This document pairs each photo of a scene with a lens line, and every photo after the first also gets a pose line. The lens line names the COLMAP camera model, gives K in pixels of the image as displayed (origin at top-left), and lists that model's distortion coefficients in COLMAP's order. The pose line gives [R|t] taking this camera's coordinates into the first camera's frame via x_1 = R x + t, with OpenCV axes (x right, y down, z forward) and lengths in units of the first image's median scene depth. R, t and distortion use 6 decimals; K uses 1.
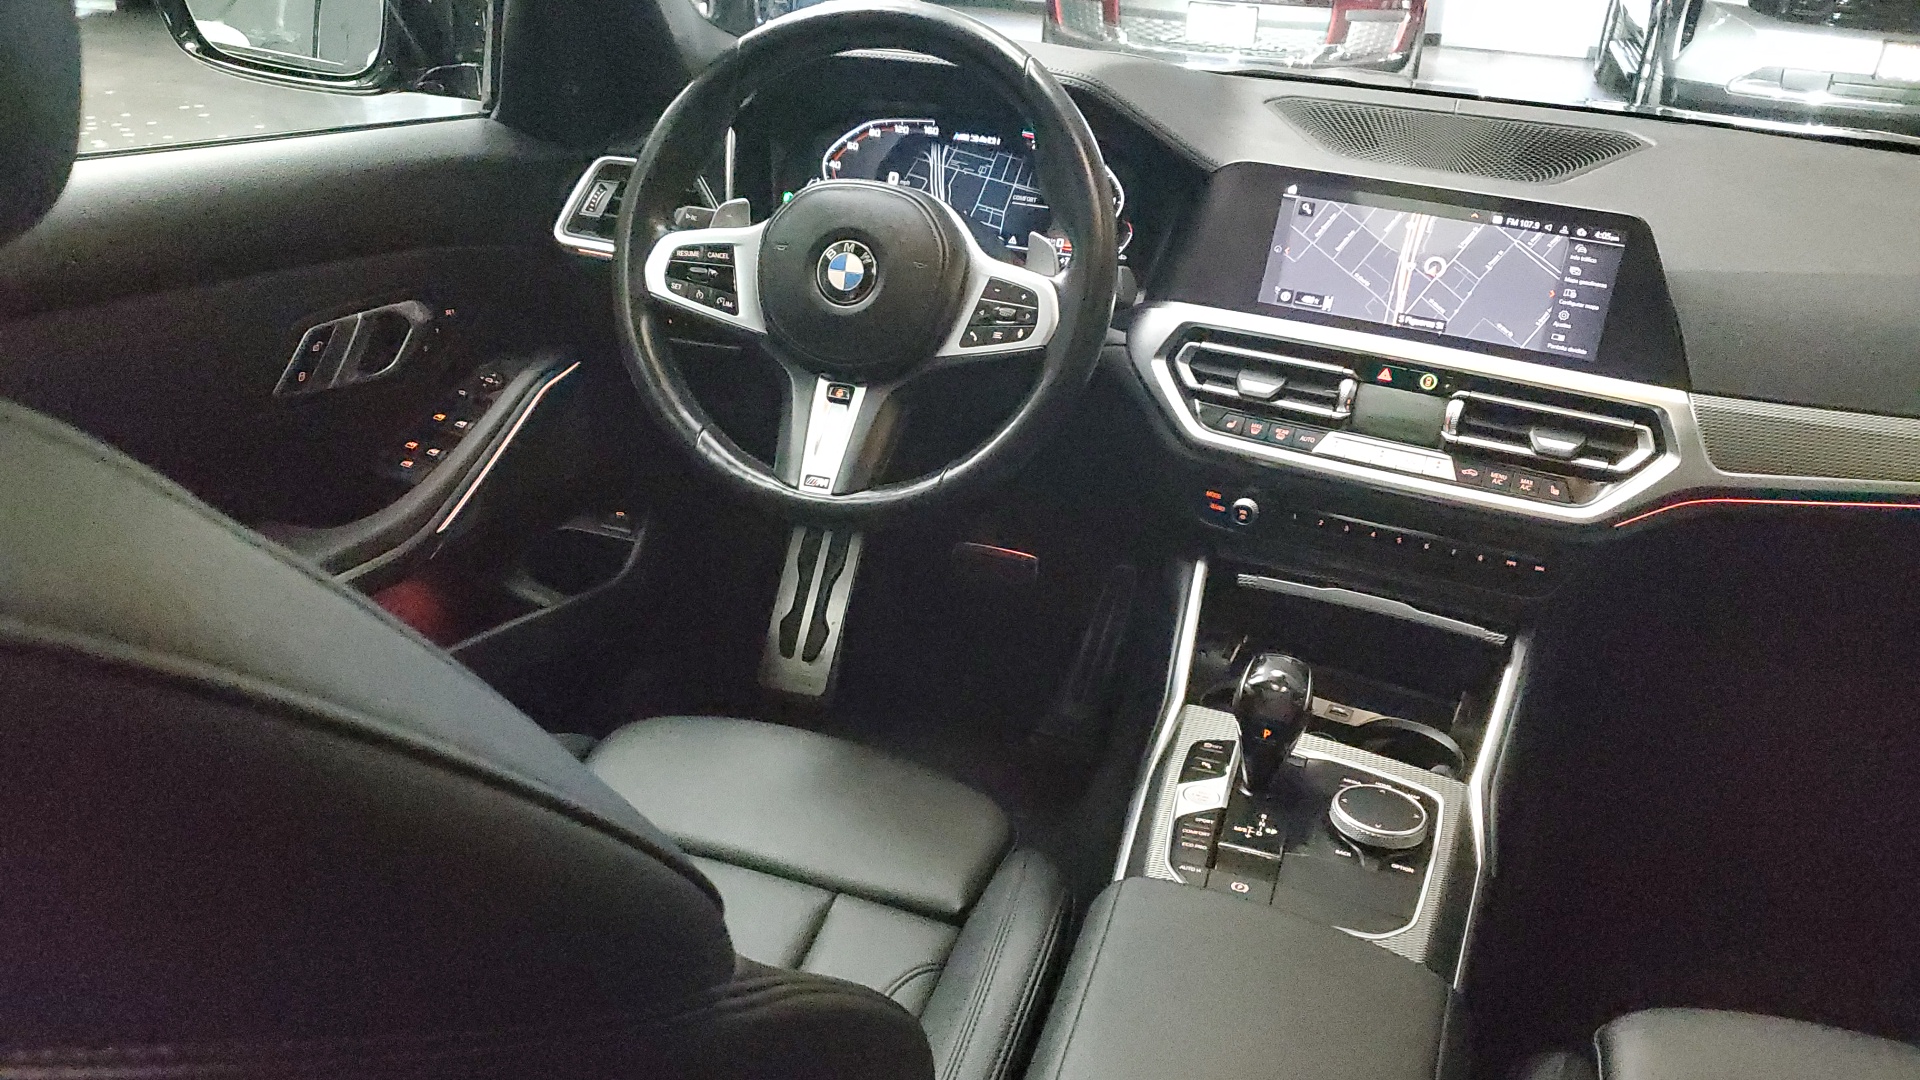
lens RADIAL K [[1513.8, 0, 949.8], [0, 1513.8, 570.1], [0, 0, 1]] dist [0.059561, -0.059837]
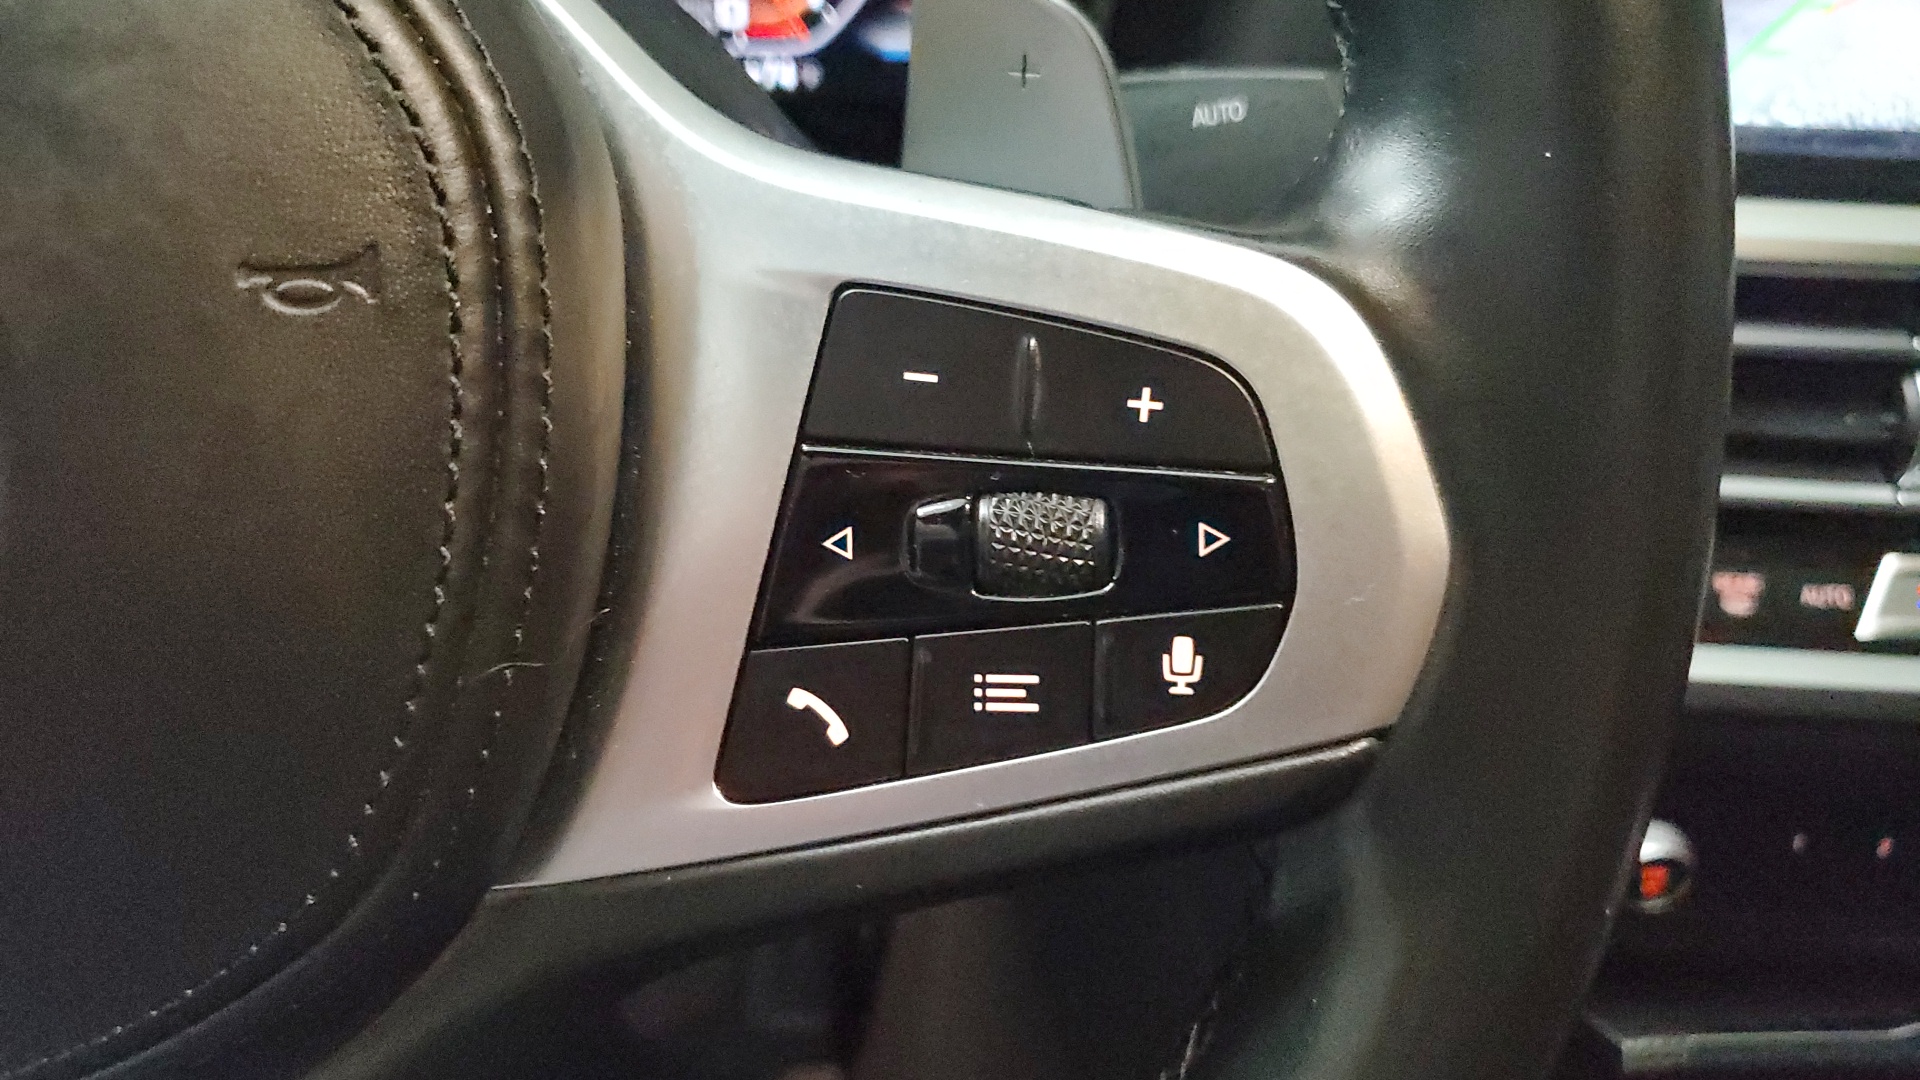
lens RADIAL K [[1513.8, 0, 944.0], [0, 1513.8, 540.9], [0, 0, 1]] dist [0.059561, -0.059837]
pose [[0.902548, -0.239126, 0.358087, -0.020260], [0.193385, 0.968139, 0.159091, -0.181645], [-0.384721, -0.074339, 0.920035, 0.820284]]
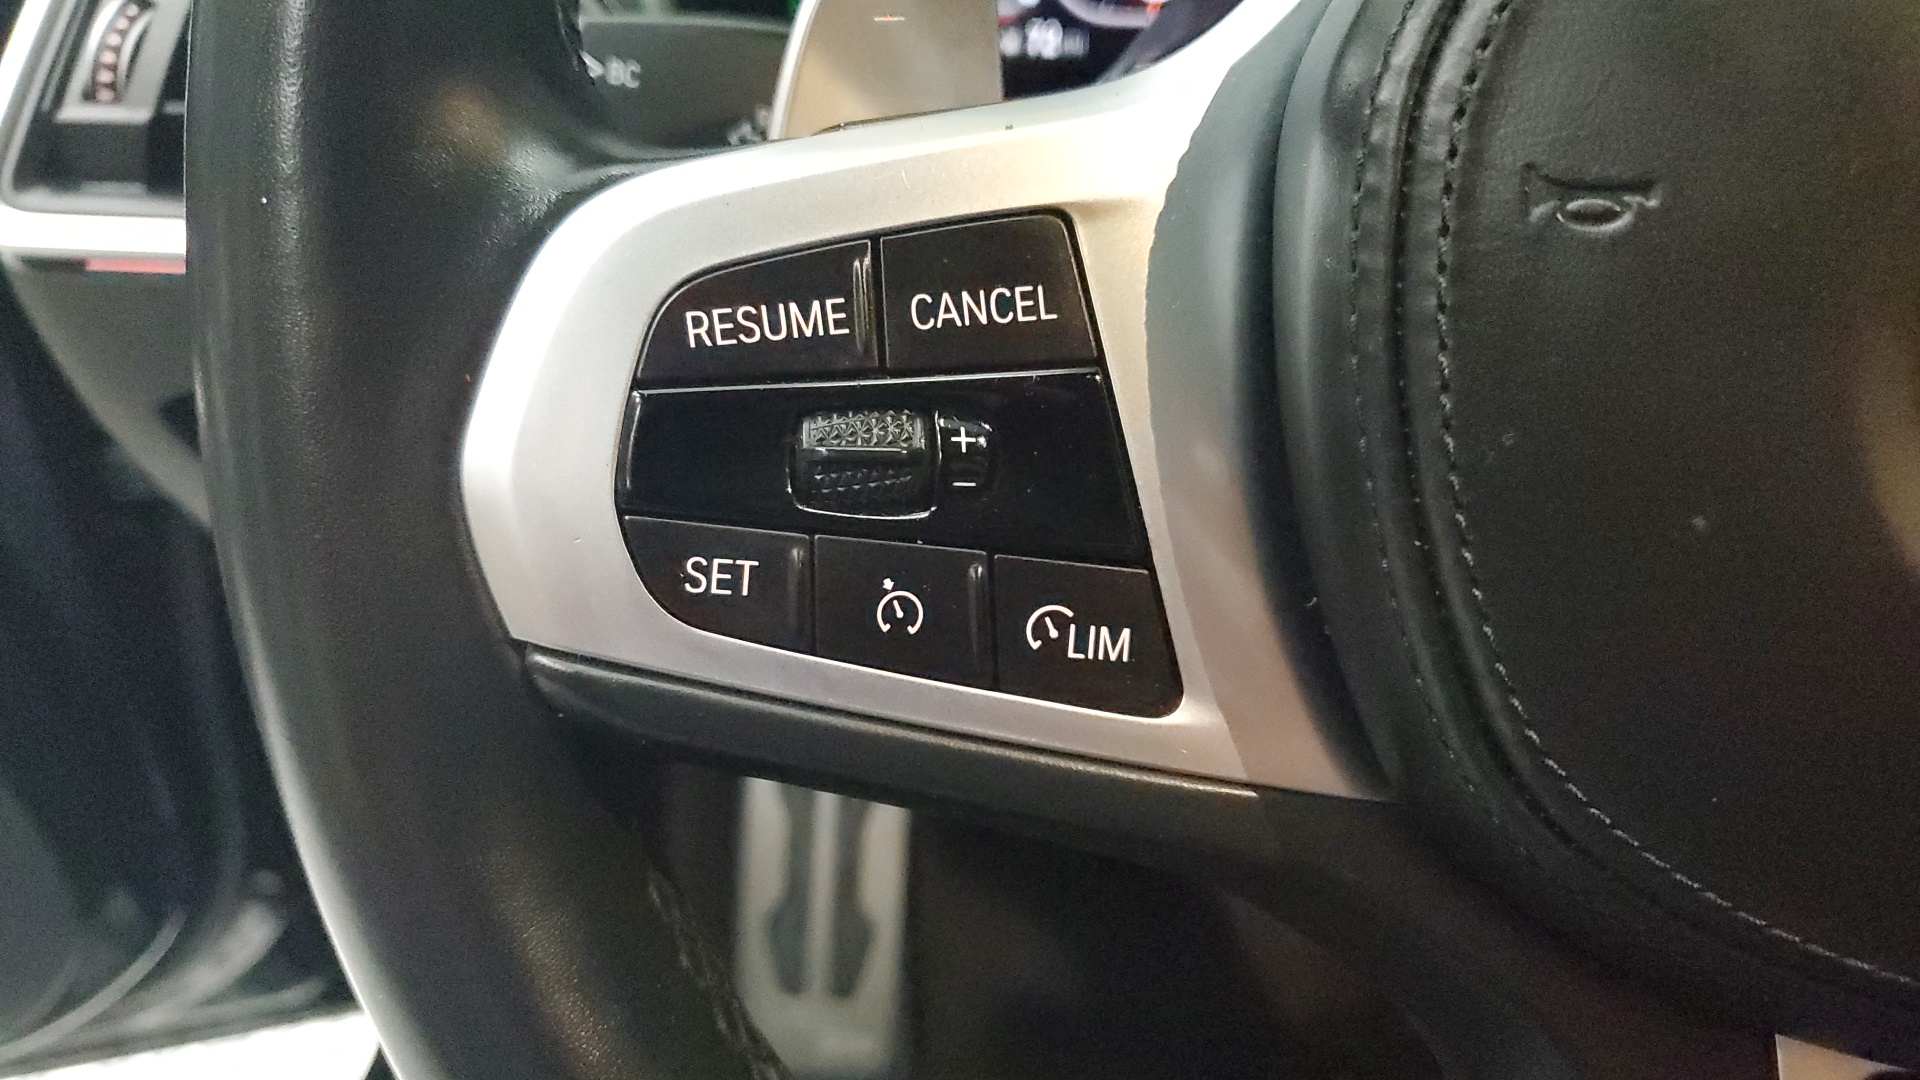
lens RADIAL K [[1513.8, 0, 956.0], [0, 1513.8, 544.6], [0, 0, 1]] dist [0.059561, -0.059837]
pose [[0.973971, -0.169903, 0.150046, -0.177814], [0.155890, 0.982622, 0.100754, -0.199199], [-0.164557, -0.074741, 0.983532, 0.863053]]
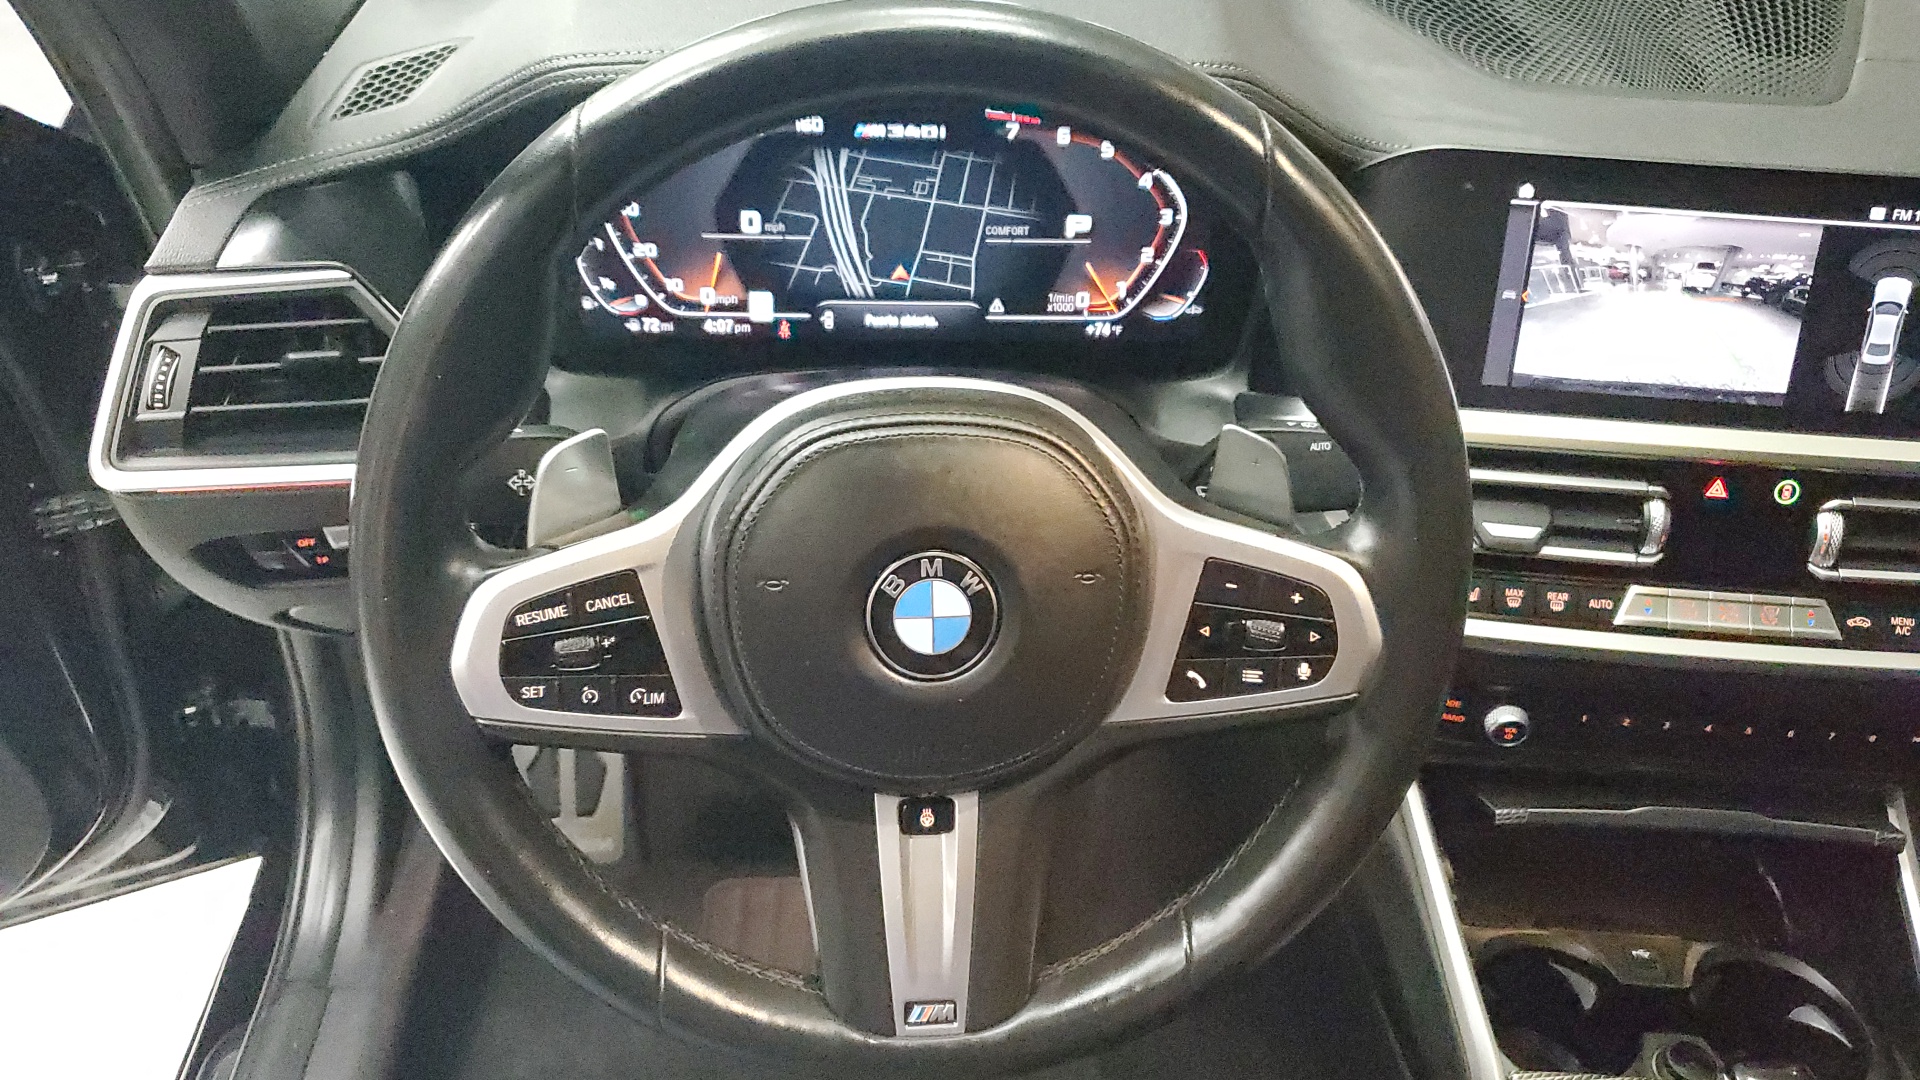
lens RADIAL K [[1513.8, 0, 970.0], [0, 1513.8, 563.3], [0, 0, 1]] dist [0.059561, -0.059837]
pose [[0.919574, -0.255551, 0.298459, -0.184461], [0.177773, 0.948003, 0.263982, -0.320087], [-0.350401, -0.189693, 0.917189, 0.542650]]
